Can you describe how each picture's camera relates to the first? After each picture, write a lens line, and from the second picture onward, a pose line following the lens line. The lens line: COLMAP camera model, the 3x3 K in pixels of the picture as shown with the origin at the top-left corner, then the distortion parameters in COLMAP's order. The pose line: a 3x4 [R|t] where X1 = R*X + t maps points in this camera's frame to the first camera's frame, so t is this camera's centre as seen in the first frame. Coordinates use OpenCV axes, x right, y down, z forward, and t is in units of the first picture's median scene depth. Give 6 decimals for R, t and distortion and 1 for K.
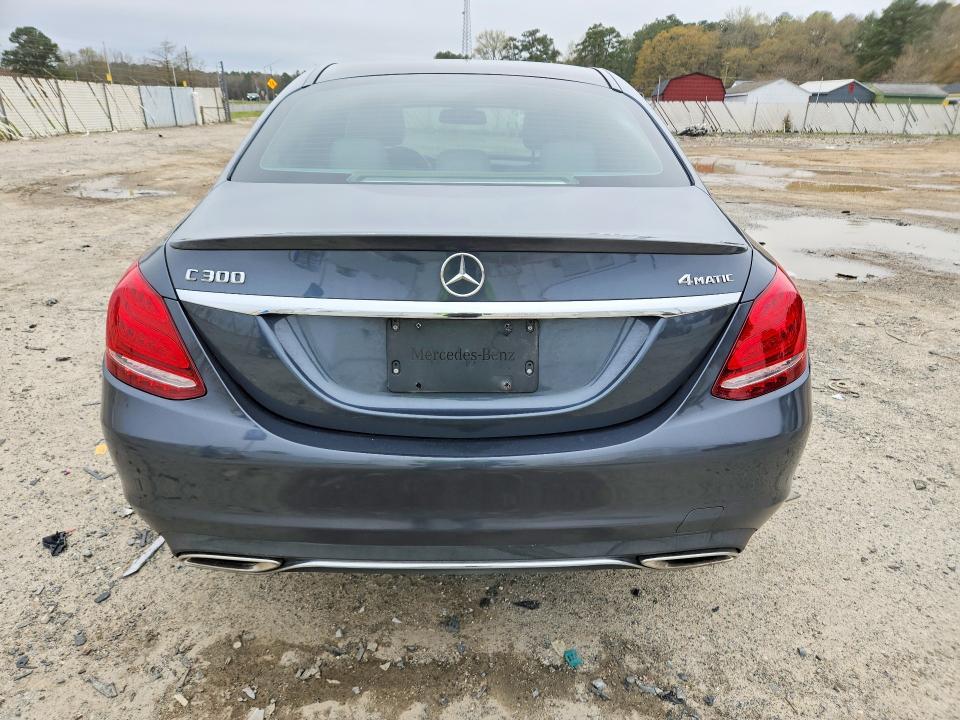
lens RADIAL K [[674.2, 0, 479.5], [0, 674.2, 381.5], [0, 0, 1]] dist [0.064432, -0.053908]
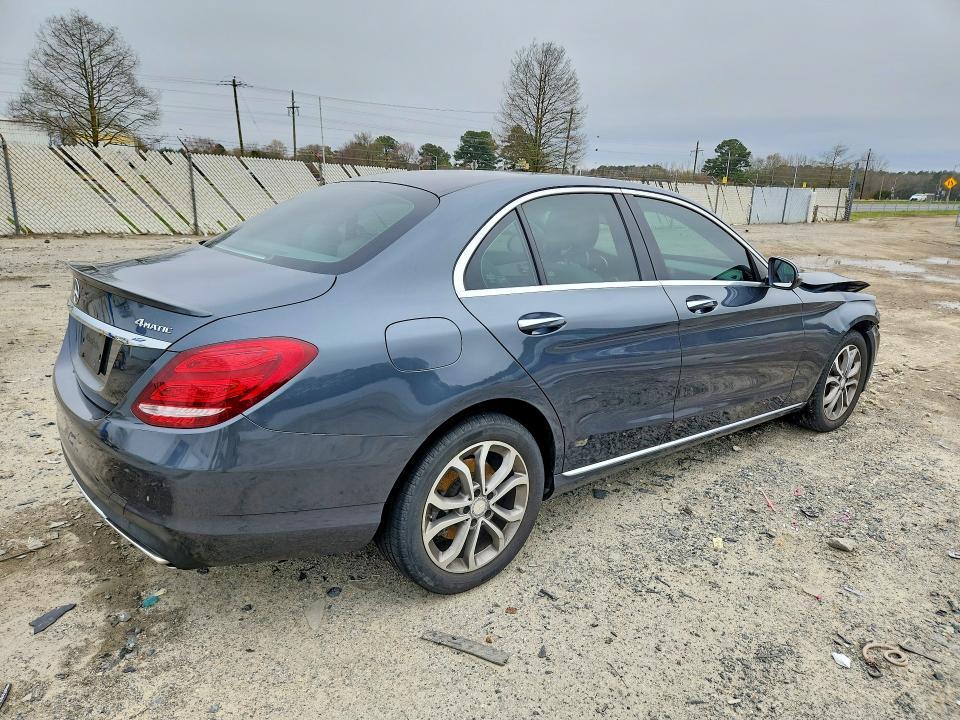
lens RADIAL K [[674.2, 0, 479.5], [0, 674.2, 381.5], [0, 0, 1]] dist [0.064432, -0.053908]
pose [[0.581141, 0.227842, -0.781257, 0.159605], [-0.326631, 0.944593, 0.032510, -0.027087], [0.745377, 0.236290, 0.623362, 0.060909]]
